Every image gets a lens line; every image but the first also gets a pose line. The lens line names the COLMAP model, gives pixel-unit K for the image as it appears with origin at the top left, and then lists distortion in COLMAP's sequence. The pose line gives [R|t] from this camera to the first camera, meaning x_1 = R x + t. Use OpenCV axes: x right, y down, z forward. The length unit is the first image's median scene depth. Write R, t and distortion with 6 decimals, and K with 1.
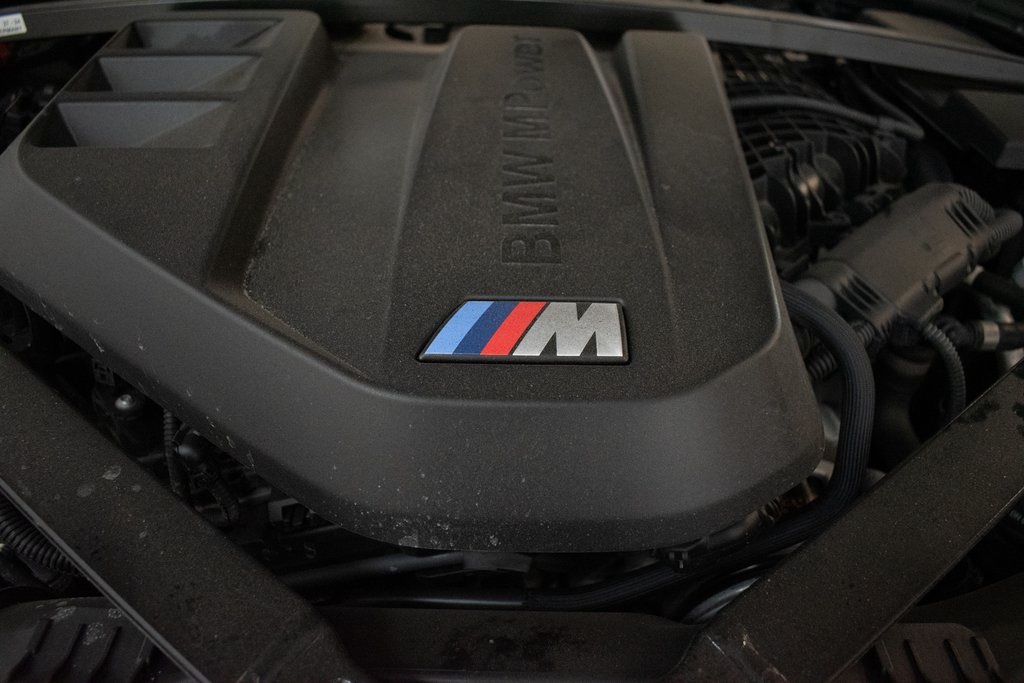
lens RADIAL K [[816.5, 0, 512.0], [0, 816.5, 340.1], [0, 0, 1]] dist [-0.090091, 0.003385]
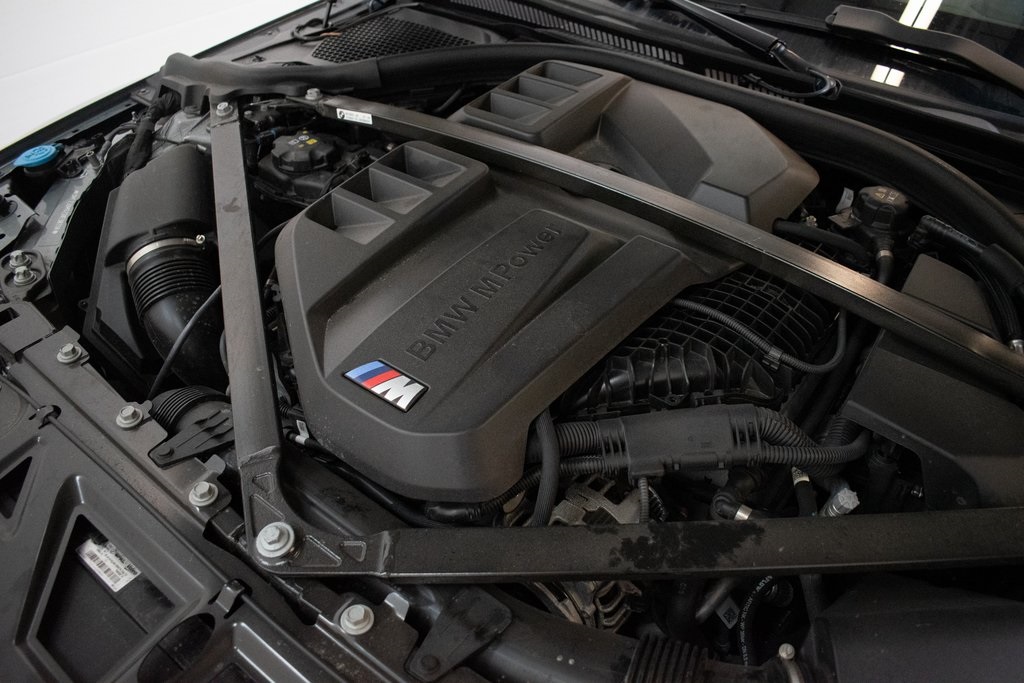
lens RADIAL K [[816.5, 0, 511.5], [0, 816.5, 342.4], [0, 0, 1]] dist [-0.090091, 0.003385]
pose [[0.793277, 0.381030, -0.474898, 1.396276], [-0.359028, 0.922679, 0.140578, -0.586015], [0.491743, 0.058984, 0.868741, -0.873091]]
